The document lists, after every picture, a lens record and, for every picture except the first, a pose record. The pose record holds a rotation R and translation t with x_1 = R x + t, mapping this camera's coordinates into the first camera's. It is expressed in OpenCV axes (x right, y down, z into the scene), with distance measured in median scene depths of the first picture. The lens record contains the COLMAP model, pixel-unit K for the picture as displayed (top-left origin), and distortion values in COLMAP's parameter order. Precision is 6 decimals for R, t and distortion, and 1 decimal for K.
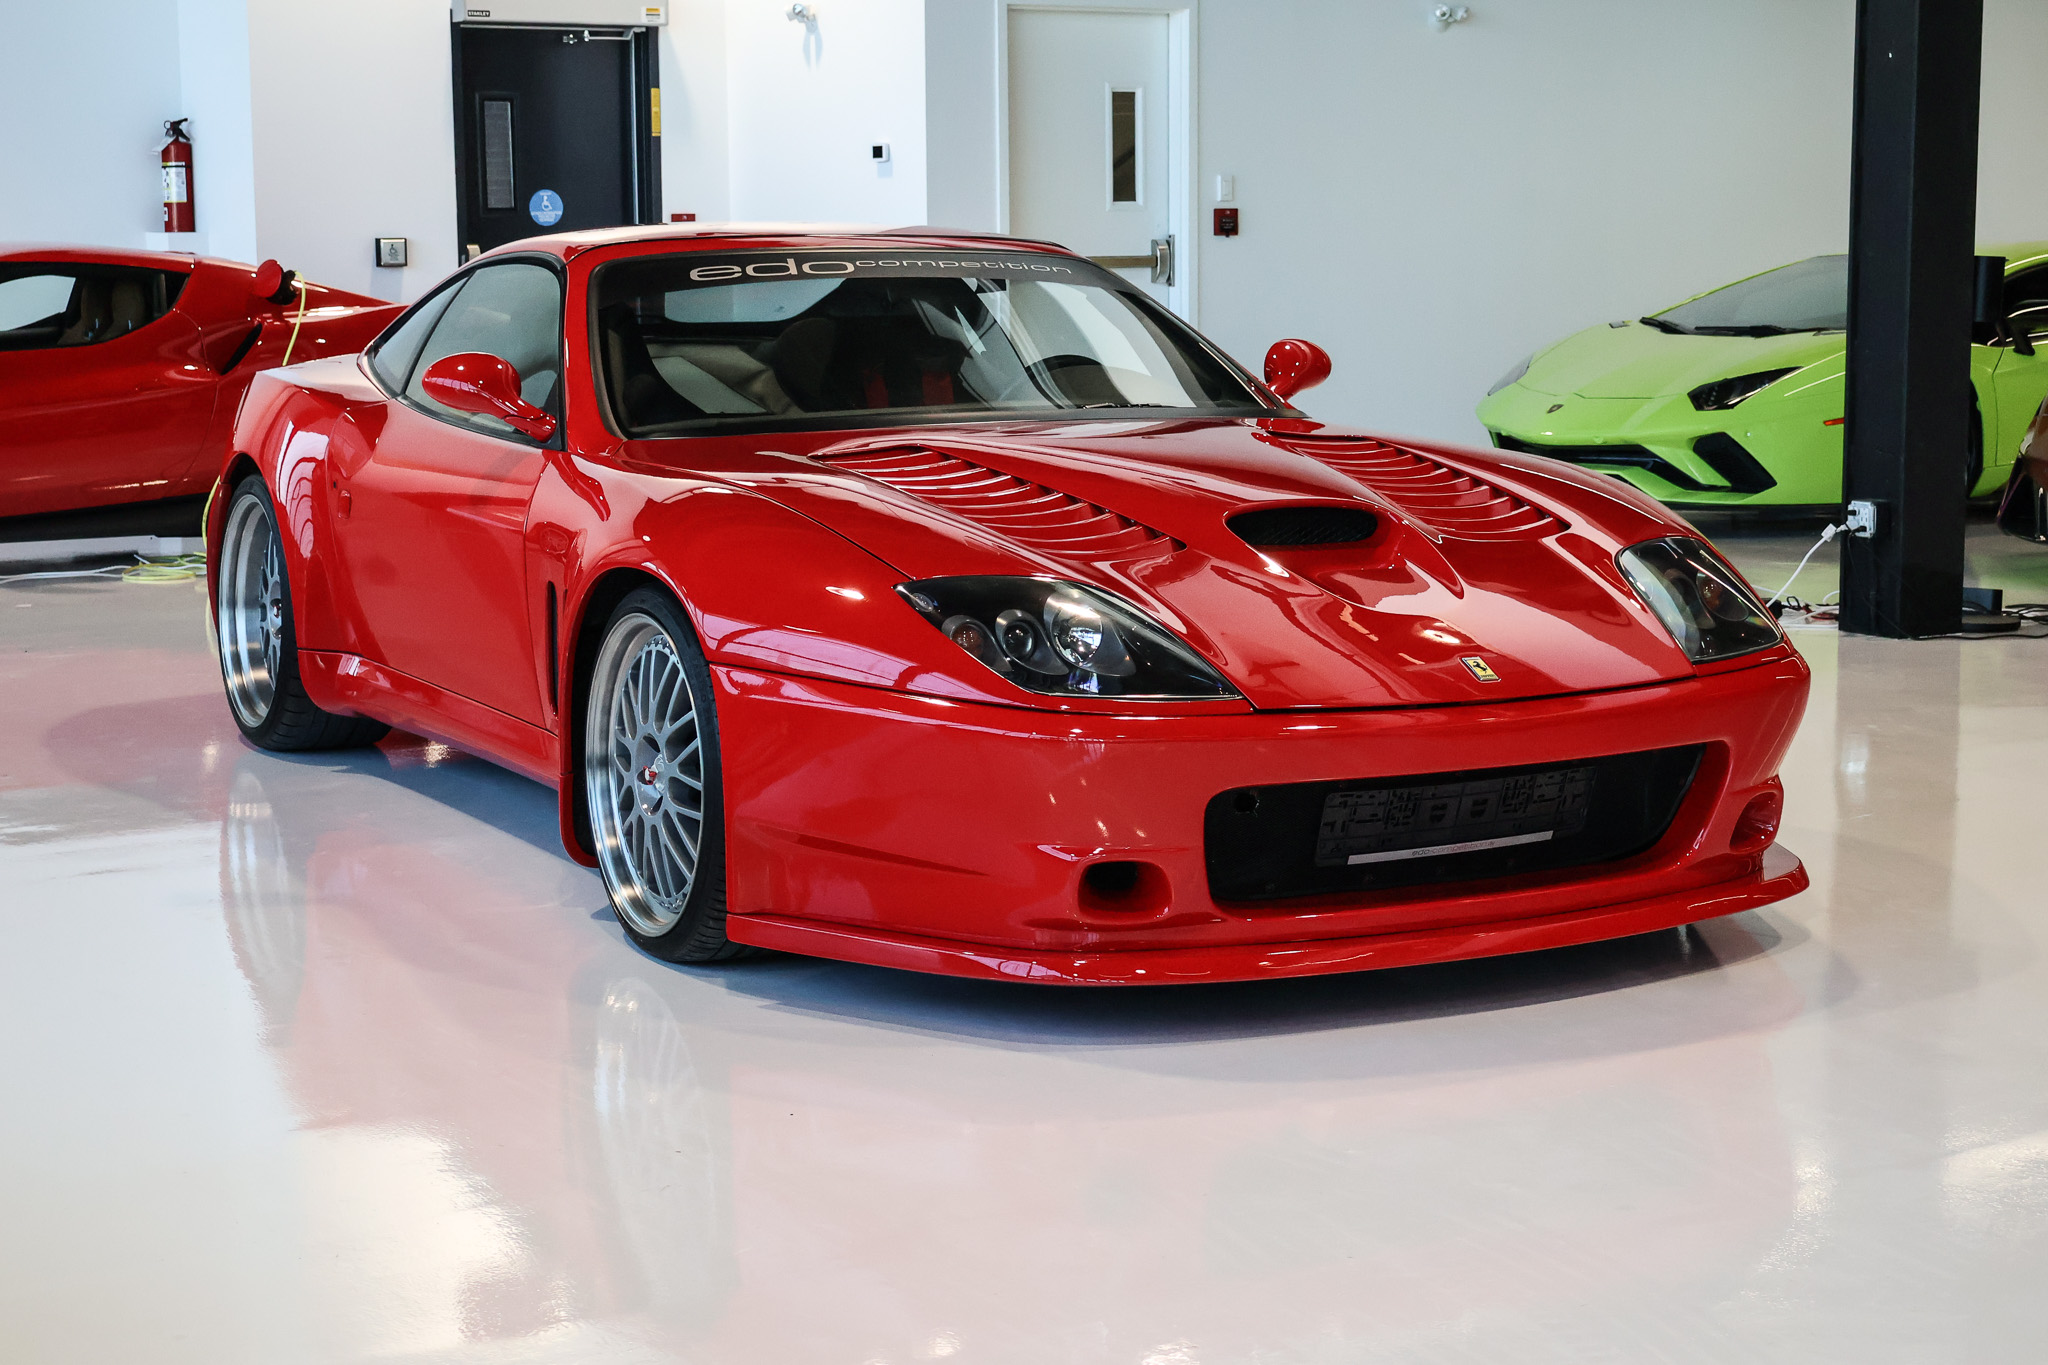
lens RADIAL K [[3213.3, 0, 1024.0], [0, 3213.3, 682.5], [0, 0, 1]] dist [0.007406, -0.218688]
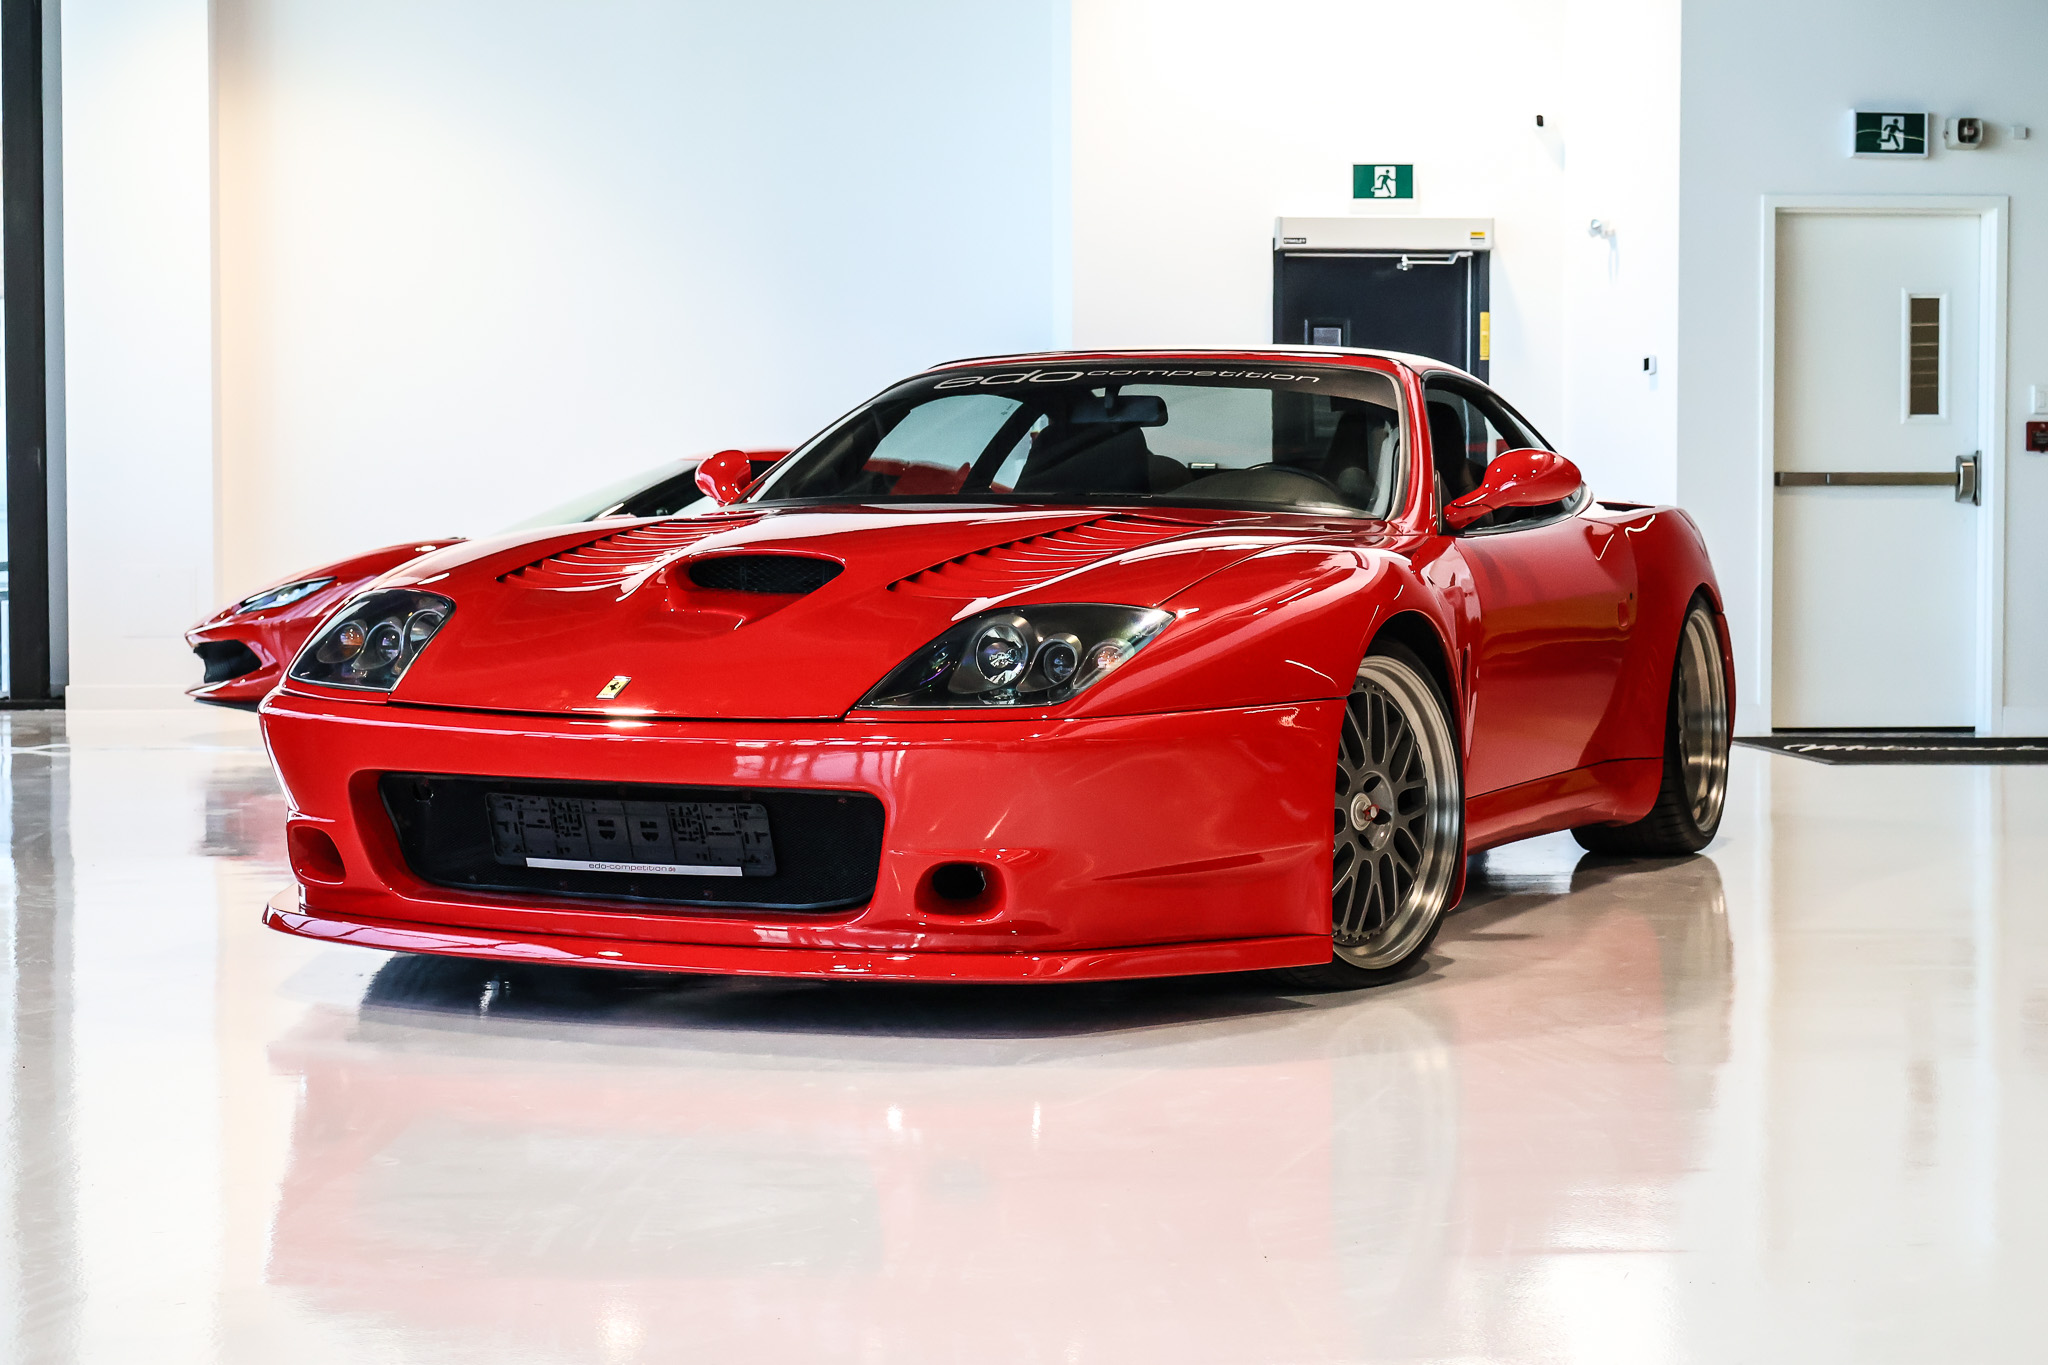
lens RADIAL K [[3213.3, 0, 1024.0], [0, 3213.3, 682.5], [0, 0, 1]] dist [0.007406, -0.218688]
pose [[0.891841, 0.025654, -0.451621, 0.406318], [-0.069682, 0.994265, -0.081127, 0.038608], [0.446950, 0.103822, 0.888514, 0.121035]]
